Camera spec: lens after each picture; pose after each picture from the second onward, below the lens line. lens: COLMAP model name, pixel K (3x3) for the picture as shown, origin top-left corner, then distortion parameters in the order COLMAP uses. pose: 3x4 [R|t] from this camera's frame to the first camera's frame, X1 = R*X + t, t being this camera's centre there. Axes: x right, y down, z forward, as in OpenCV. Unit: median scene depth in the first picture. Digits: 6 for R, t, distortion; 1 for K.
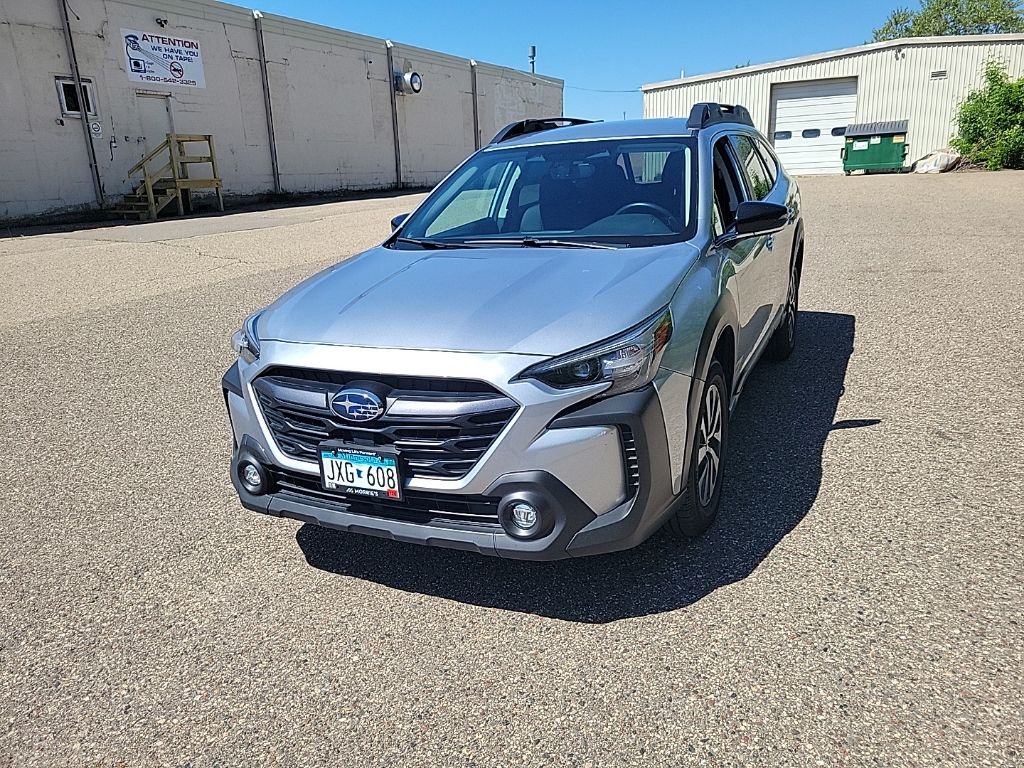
lens RADIAL K [[769.5, 0, 512.6], [0, 769.5, 402.8], [0, 0, 1]] dist [0.050286, -0.031391]
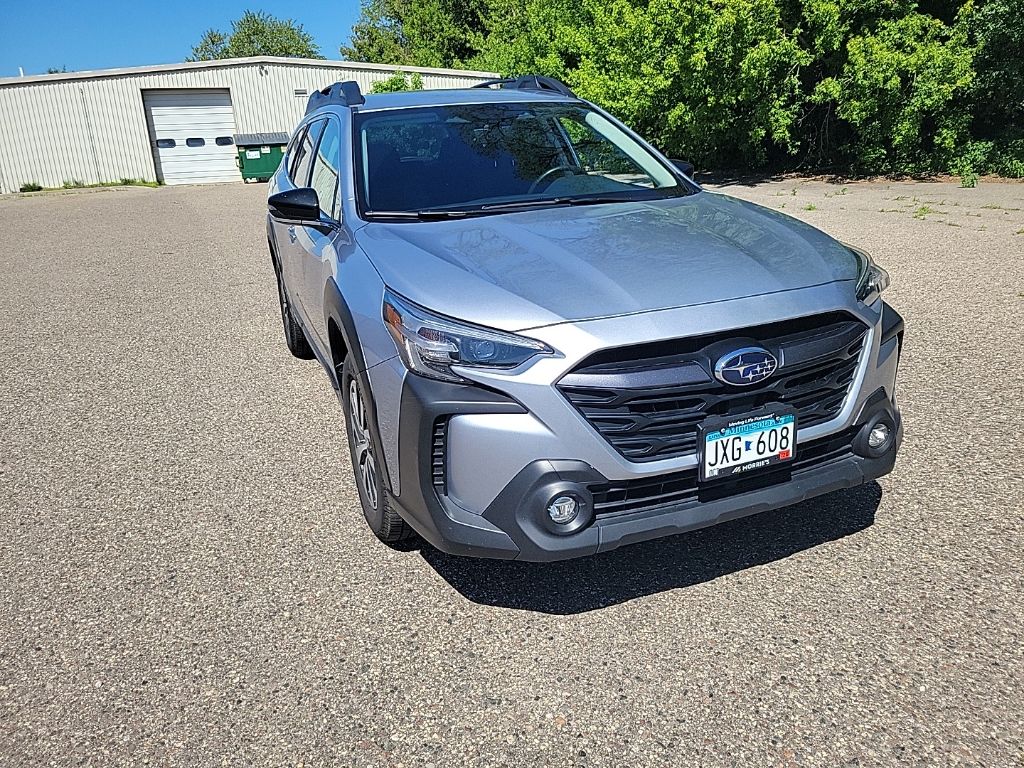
lens RADIAL K [[769.5, 0, 512.7], [0, 769.5, 382.9], [0, 0, 1]] dist [0.050286, -0.031391]
pose [[0.682033, -0.205029, 0.701993, -0.889058], [0.235131, 0.970408, 0.054978, -0.078308], [-0.692492, 0.127563, 0.710058, 0.514418]]
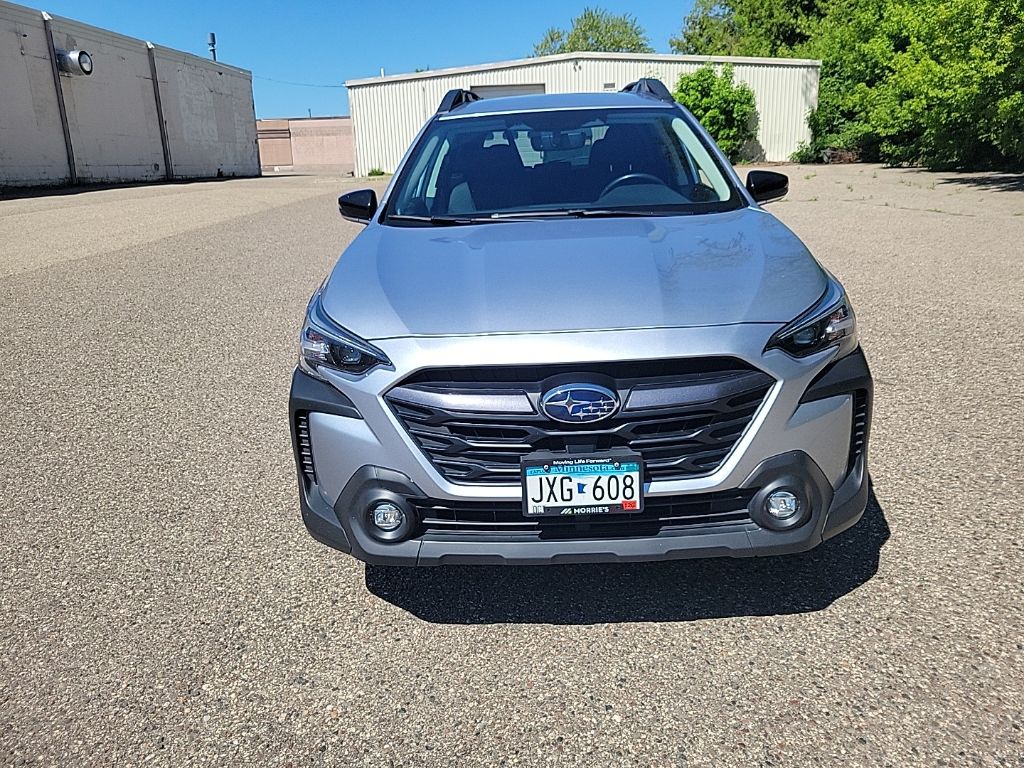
lens RADIAL K [[769.5, 0, 521.4], [0, 769.5, 377.8], [0, 0, 1]] dist [0.050286, -0.031391]
pose [[0.913582, -0.103776, 0.393189, -0.514929], [0.115839, 0.993243, -0.007002, -0.022641], [-0.389806, 0.051943, 0.919431, 0.254004]]
